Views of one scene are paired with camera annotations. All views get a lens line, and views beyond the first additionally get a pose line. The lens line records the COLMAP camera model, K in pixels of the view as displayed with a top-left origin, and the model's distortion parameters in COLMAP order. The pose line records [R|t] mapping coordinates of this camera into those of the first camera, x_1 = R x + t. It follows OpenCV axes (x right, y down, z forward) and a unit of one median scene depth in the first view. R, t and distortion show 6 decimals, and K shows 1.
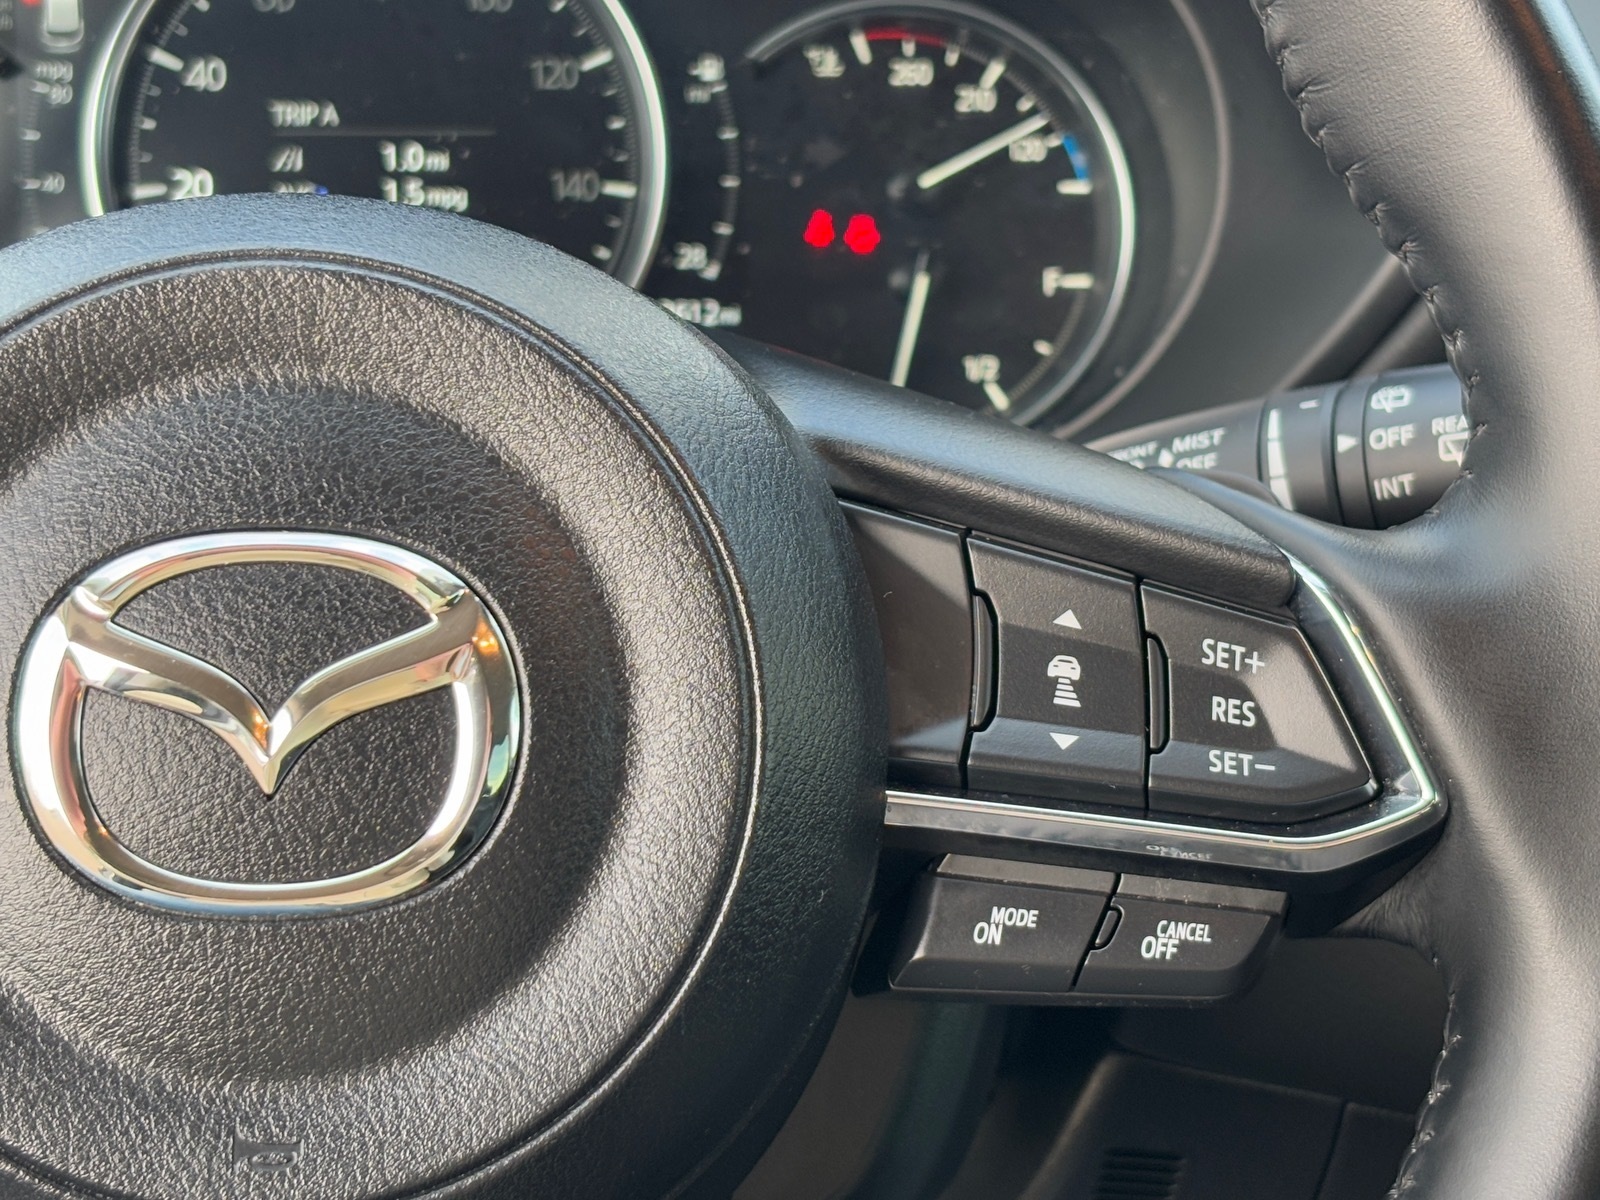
lens RADIAL K [[2919.5, 0, 849.7], [0, 2919.5, 577.0], [0, 0, 1]] dist [0.080462, 0.000000]
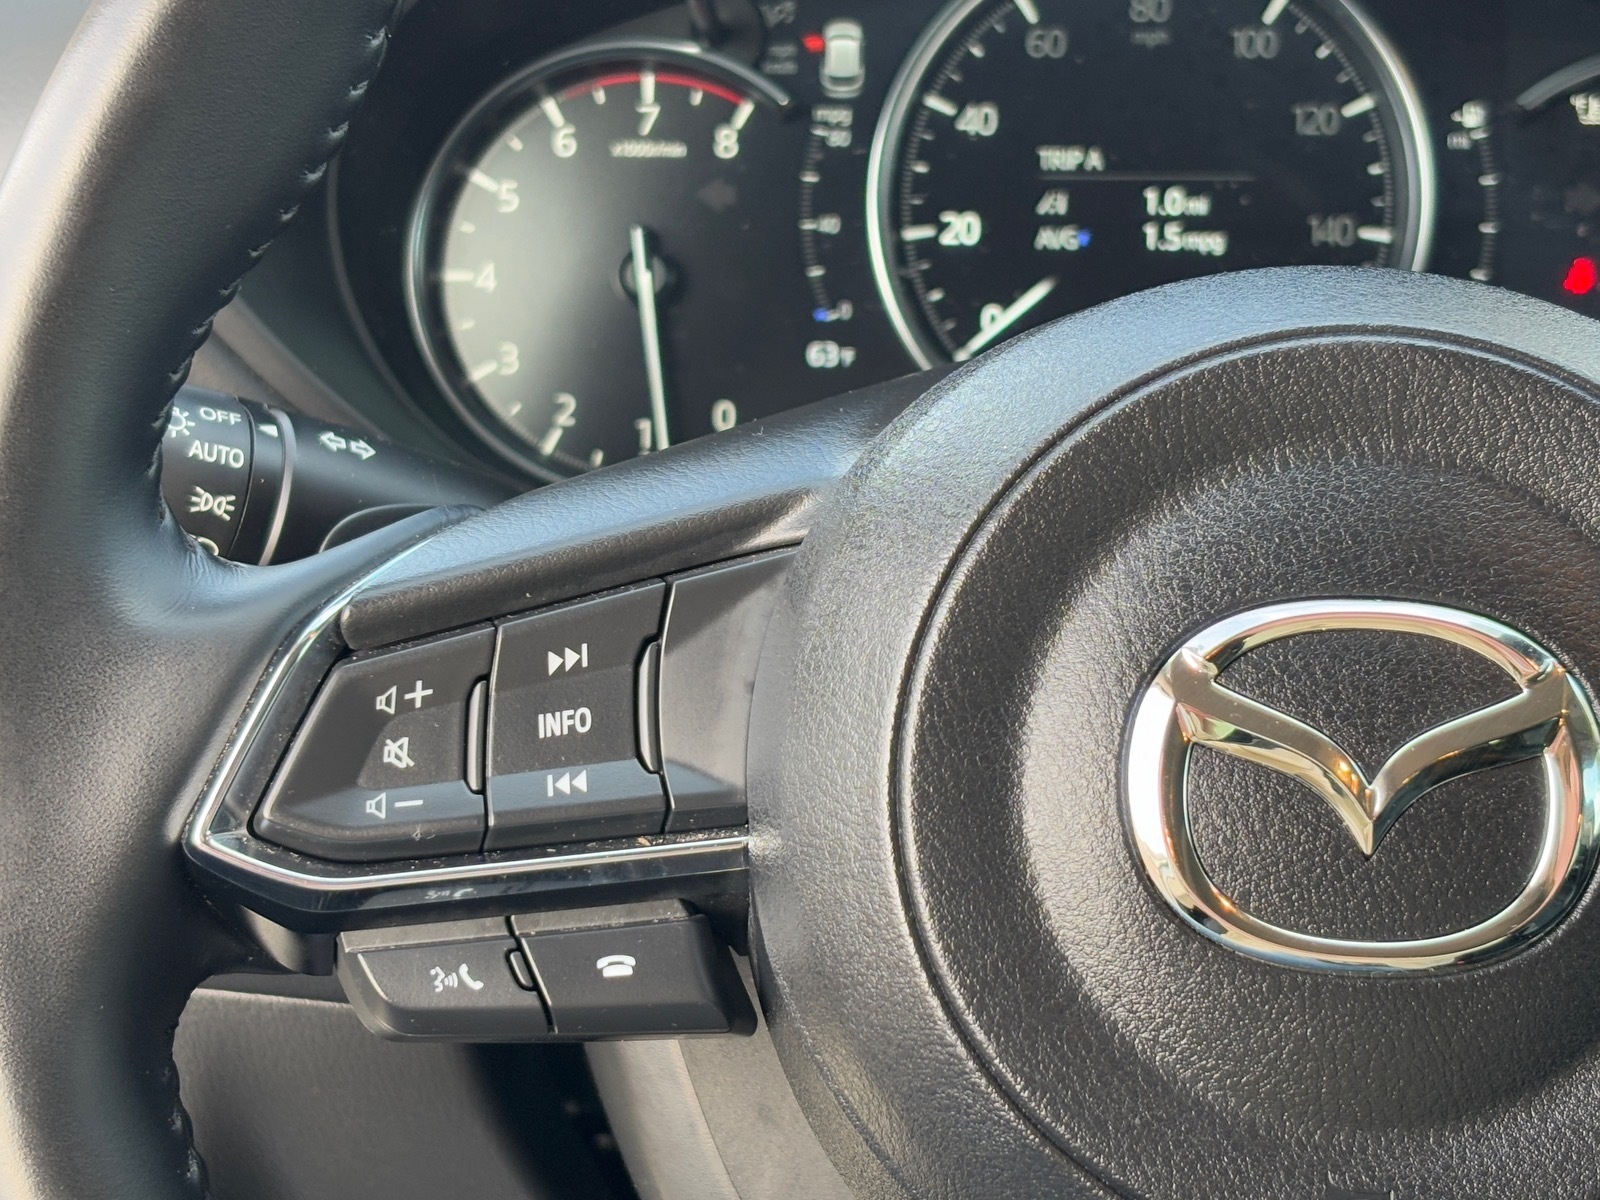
lens RADIAL K [[2919.5, 0, 785.3], [0, 2919.5, 621.5], [0, 0, 1]] dist [0.080462, 0.000000]
pose [[0.991966, 0.032857, -0.122161, -0.247380], [-0.030991, 0.999373, 0.017146, -0.017423], [0.122647, -0.013222, 0.992362, -0.044339]]
